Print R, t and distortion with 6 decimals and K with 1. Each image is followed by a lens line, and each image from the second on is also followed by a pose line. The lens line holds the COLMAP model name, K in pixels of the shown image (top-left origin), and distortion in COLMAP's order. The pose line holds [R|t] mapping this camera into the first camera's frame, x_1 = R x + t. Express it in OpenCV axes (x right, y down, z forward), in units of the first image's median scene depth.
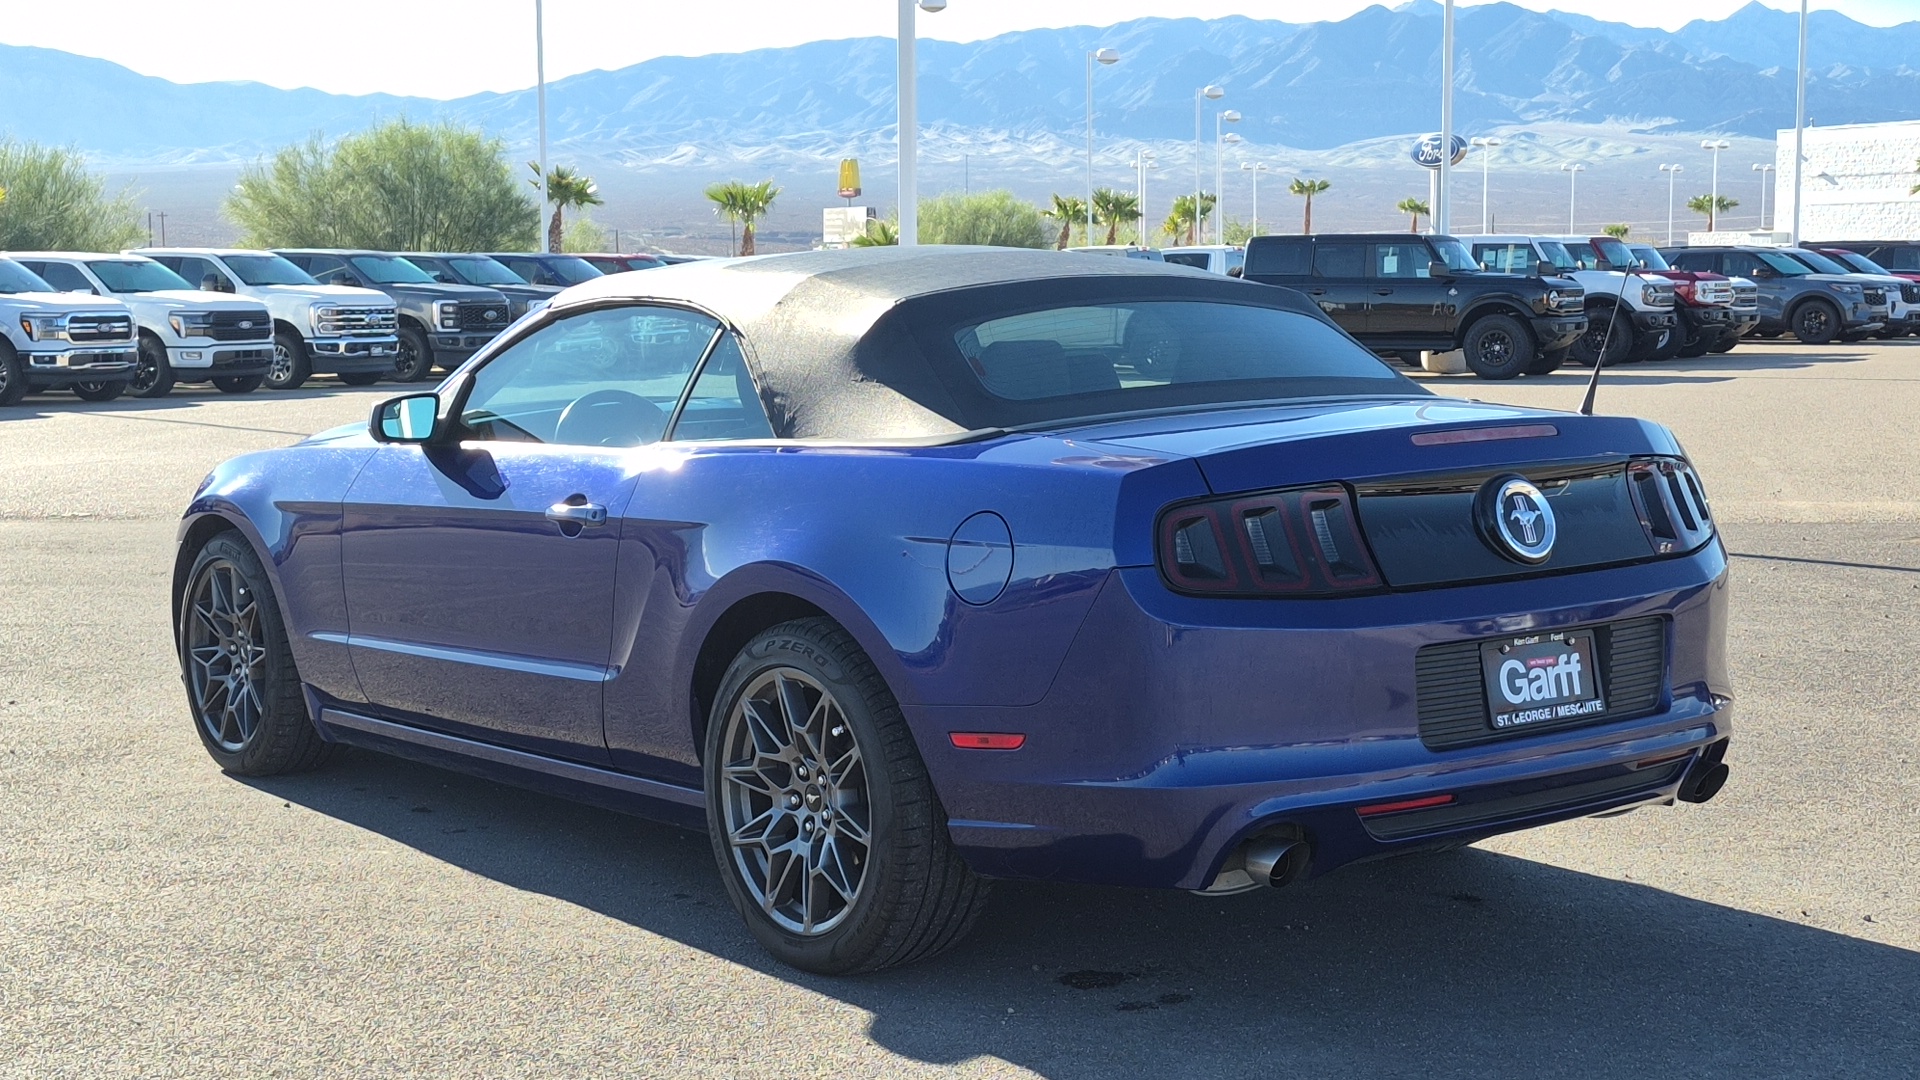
lens RADIAL K [[2713.7, 0, 963.0], [0, 2713.7, 549.8], [0, 0, 1]] dist [0.084021, 0.000000]
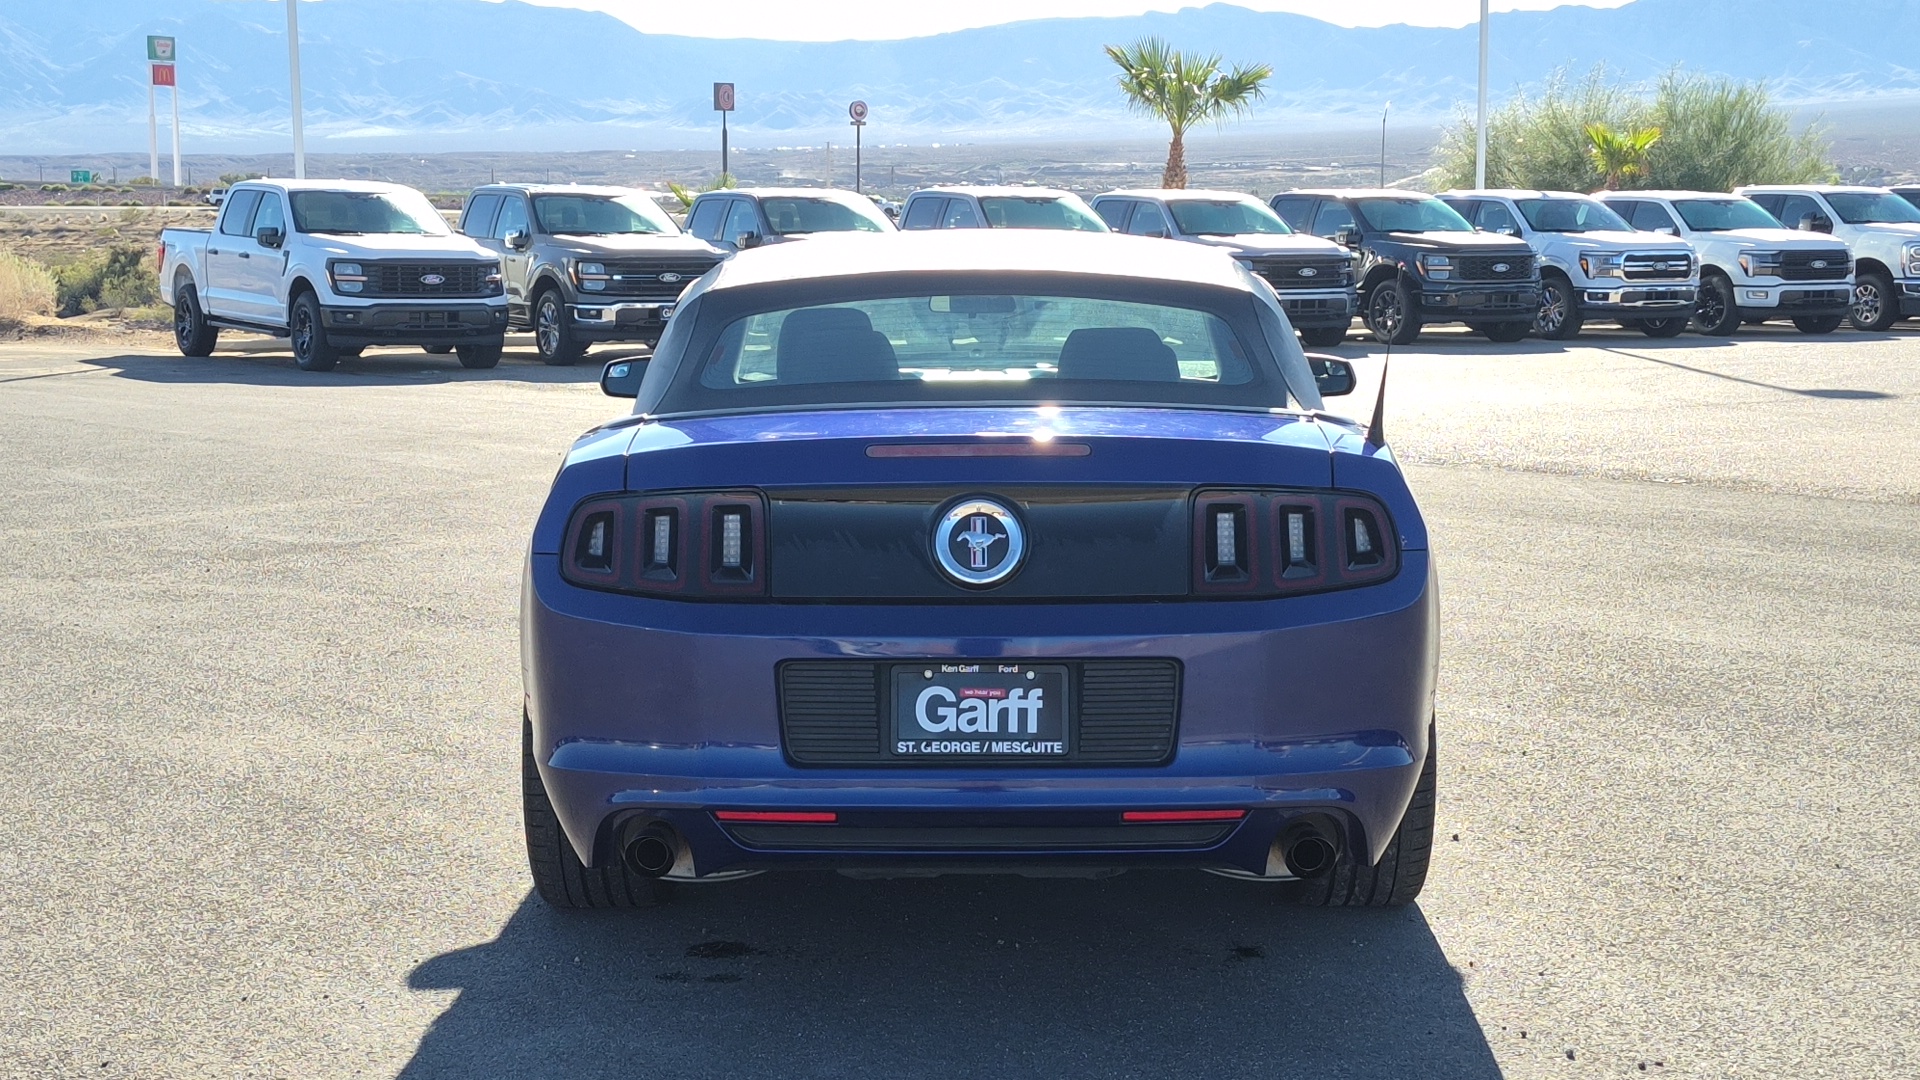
lens RADIAL K [[2713.7, 0, 969.0], [0, 2713.7, 520.7], [0, 0, 1]] dist [0.084021, 0.000000]
pose [[0.778224, 0.078983, -0.623000, 0.131004], [-0.069206, 0.996803, 0.039923, -0.009263], [0.624161, 0.012046, 0.781203, 0.042559]]
